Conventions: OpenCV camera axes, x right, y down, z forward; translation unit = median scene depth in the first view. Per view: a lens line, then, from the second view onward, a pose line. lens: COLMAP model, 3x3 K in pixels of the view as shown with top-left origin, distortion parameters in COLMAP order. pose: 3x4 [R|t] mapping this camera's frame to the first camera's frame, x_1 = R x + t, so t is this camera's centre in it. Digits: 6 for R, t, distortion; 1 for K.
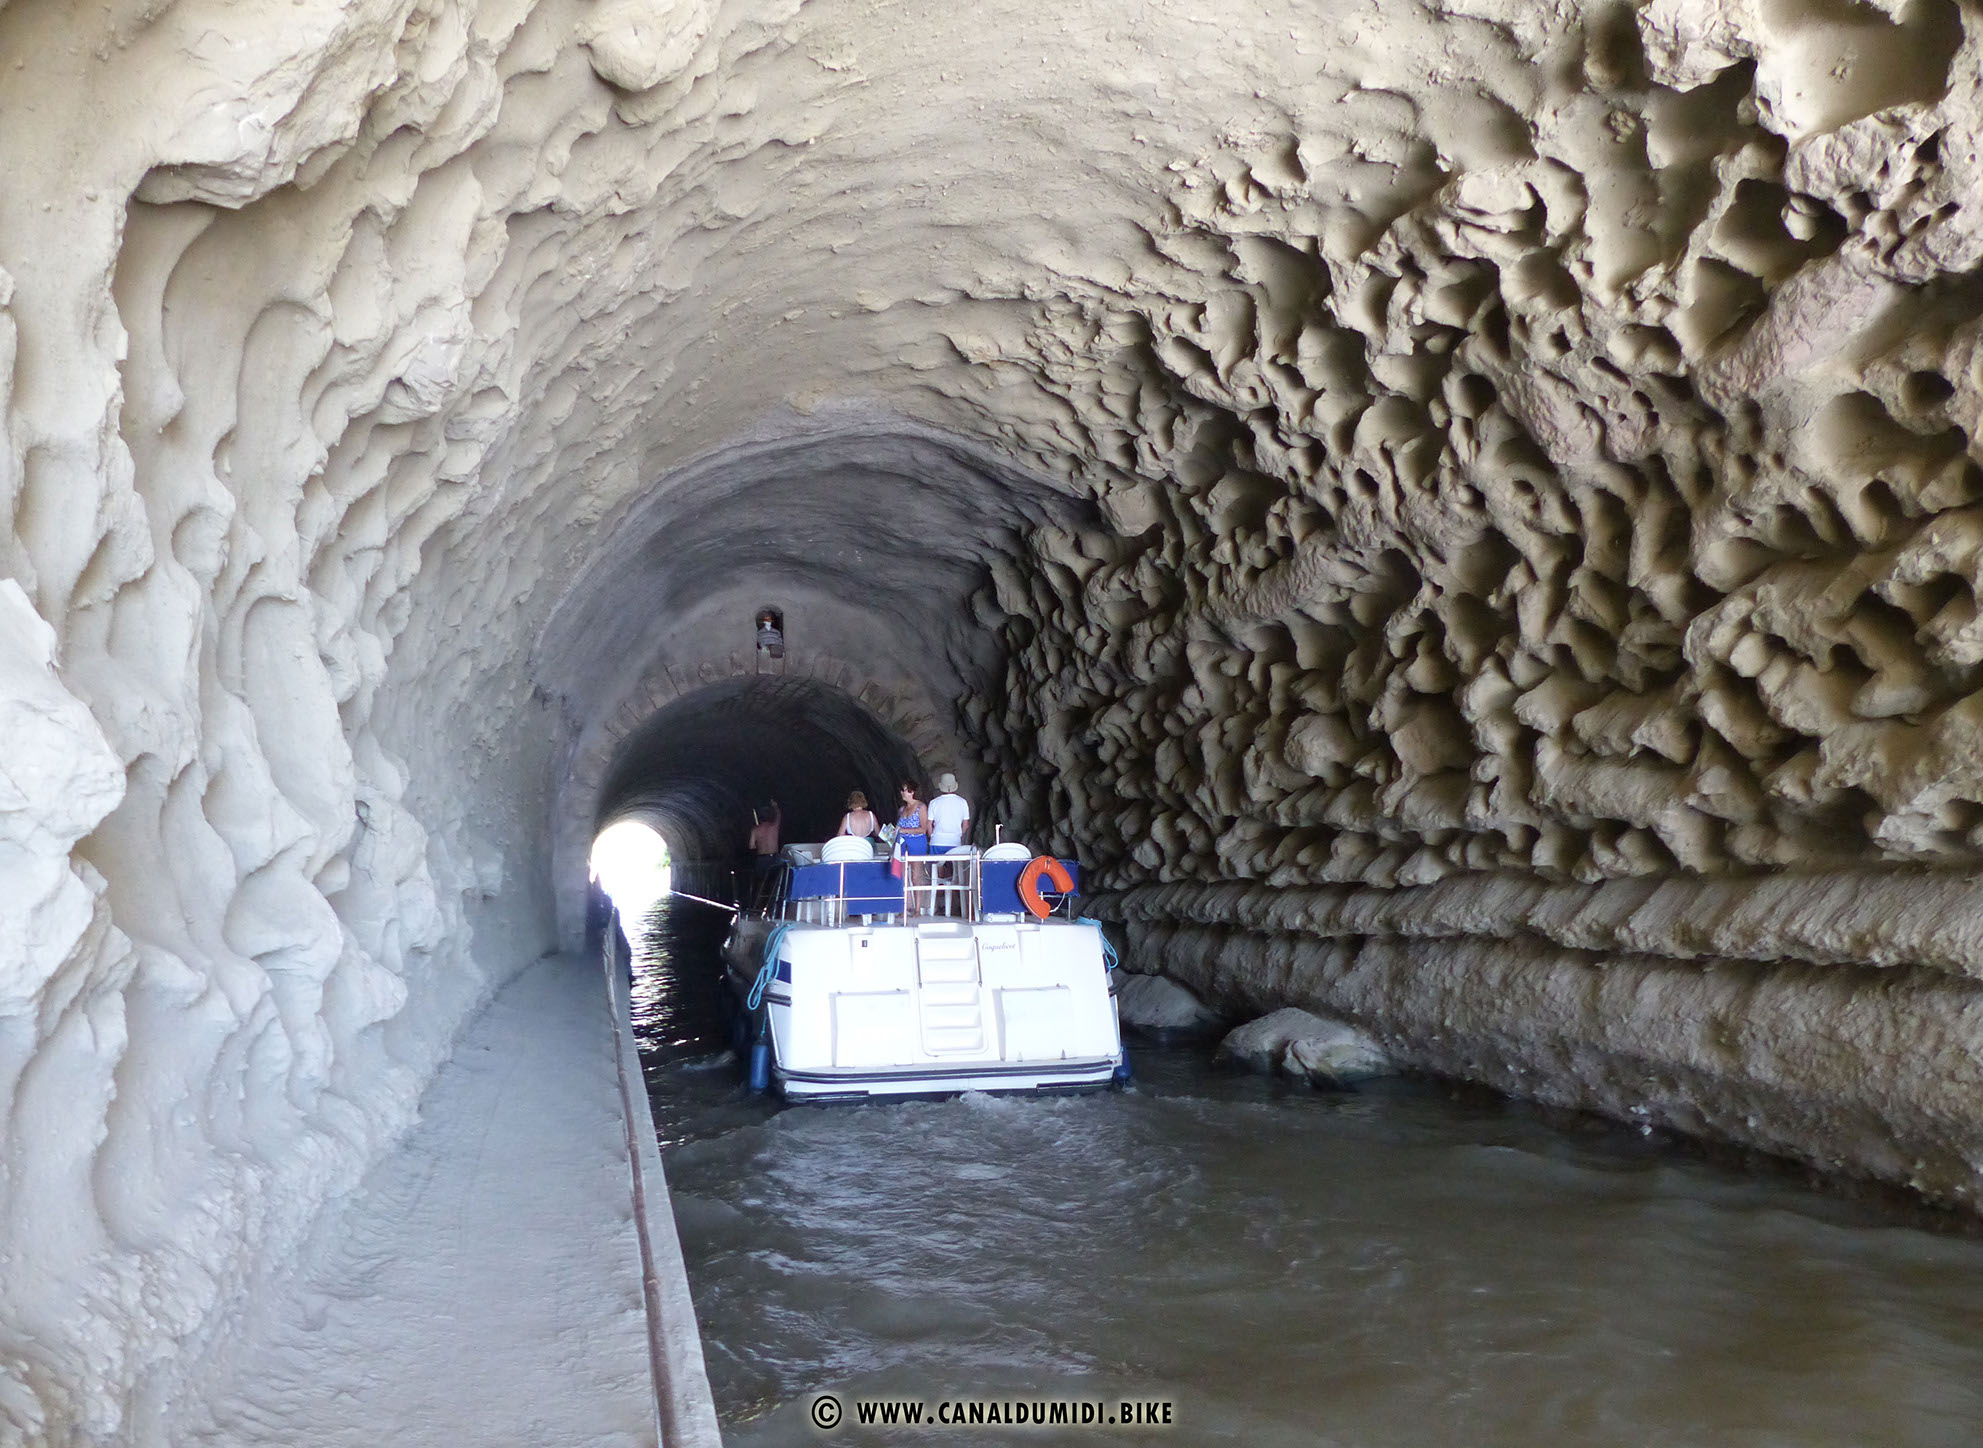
lens RADIAL K [[1483.3, 0, 993.9], [0, 1483.3, 723.0], [0, 0, 1]] dist [-0.040593, -0.000161]
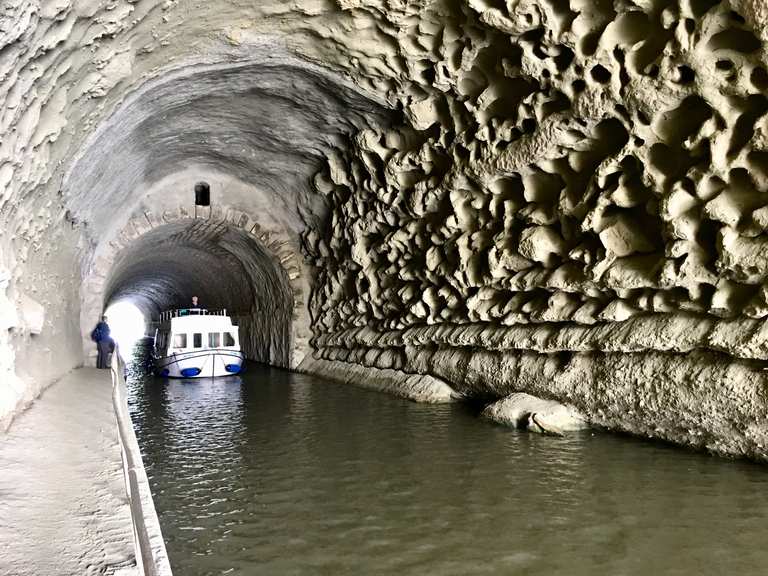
lens RADIAL K [[654.1, 0, 383.6], [0, 654.1, 289.0], [0, 0, 1]] dist [0.037389, -0.012339]
pose [[0.990557, 0.002930, 0.137073, -0.066920], [-0.008793, 0.999071, 0.042192, 0.036048], [-0.136822, -0.042999, 0.989662, 0.246772]]
